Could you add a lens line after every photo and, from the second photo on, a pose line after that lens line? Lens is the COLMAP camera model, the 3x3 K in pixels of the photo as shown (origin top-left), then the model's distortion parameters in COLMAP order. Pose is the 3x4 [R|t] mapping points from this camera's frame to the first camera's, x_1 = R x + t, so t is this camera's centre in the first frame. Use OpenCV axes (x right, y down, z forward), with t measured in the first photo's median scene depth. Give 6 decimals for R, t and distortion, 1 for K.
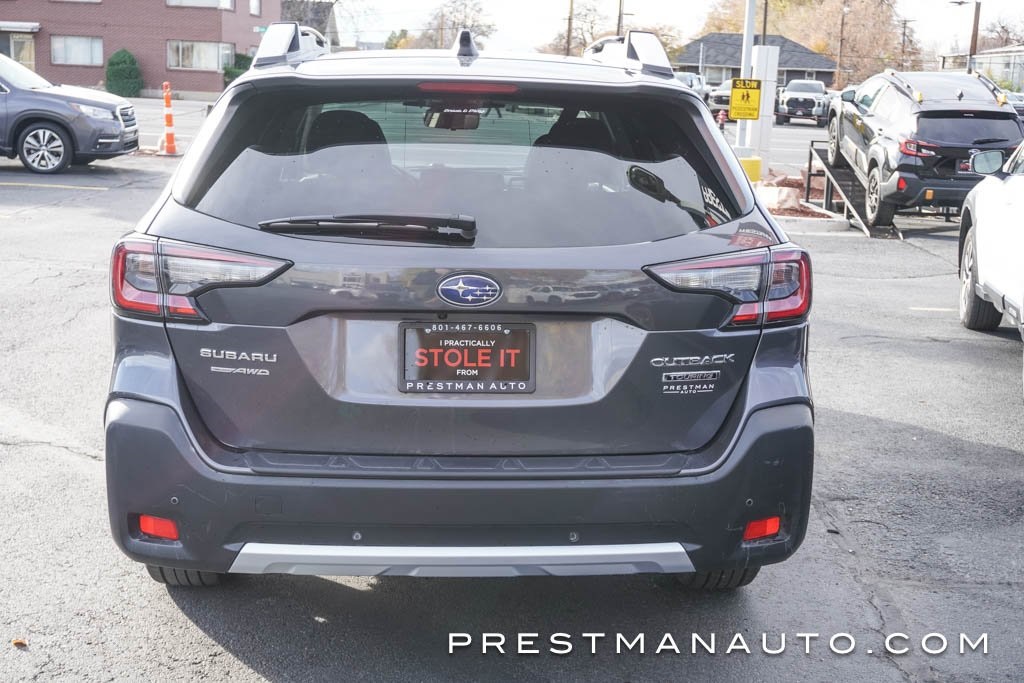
lens RADIAL K [[1334.8, 0, 512.0], [0, 1334.8, 341.5], [0, 0, 1]] dist [0.015316, -0.003937]
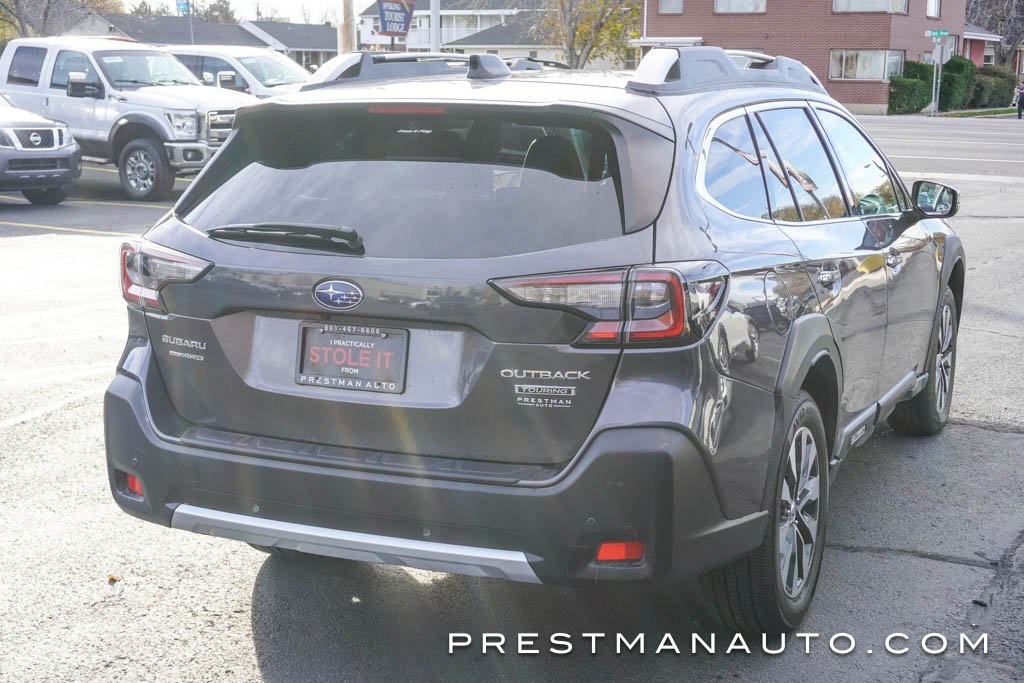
lens RADIAL K [[1473.0, 0, 512.0], [0, 1473.0, 341.5], [0, 0, 1]] dist [0.013528, 0.053203]
pose [[0.881160, 0.058282, -0.469212, 0.639892], [-0.069884, 0.997528, -0.007332, -0.000916], [0.467624, 0.039251, 0.883055, -0.001750]]
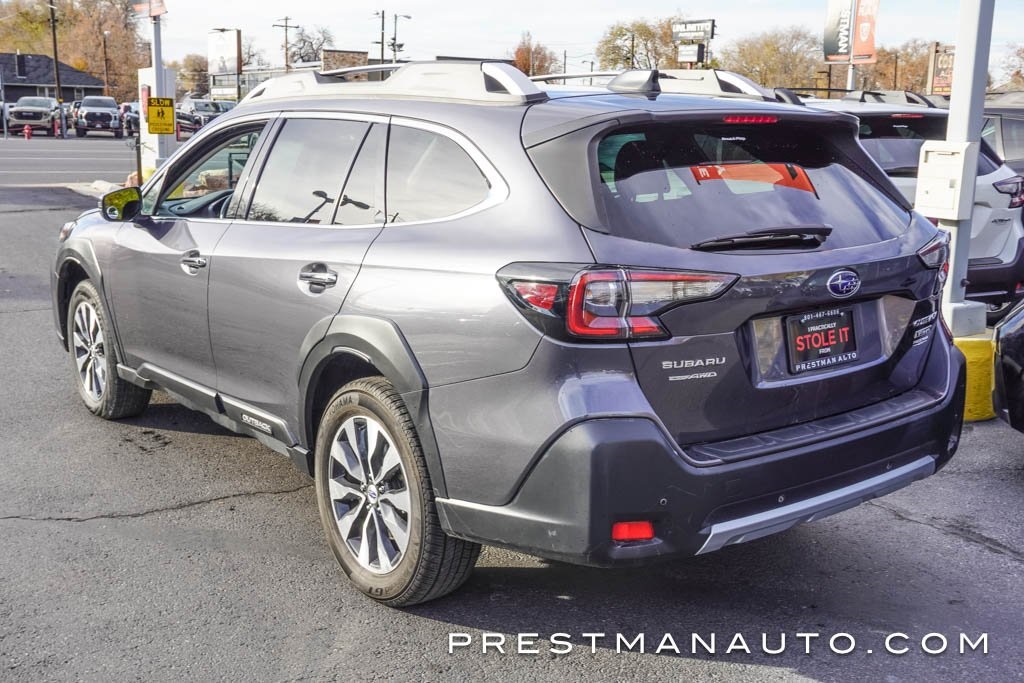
lens RADIAL K [[1143.9, 0, 512.0], [0, 1143.9, 341.5], [0, 0, 1]] dist [0.022818, 0.025385]
pose [[0.818326, -0.132269, 0.559328, -0.855156], [0.121450, 0.990979, 0.056658, -0.079743], [-0.561777, 0.021566, 0.827008, 0.281308]]
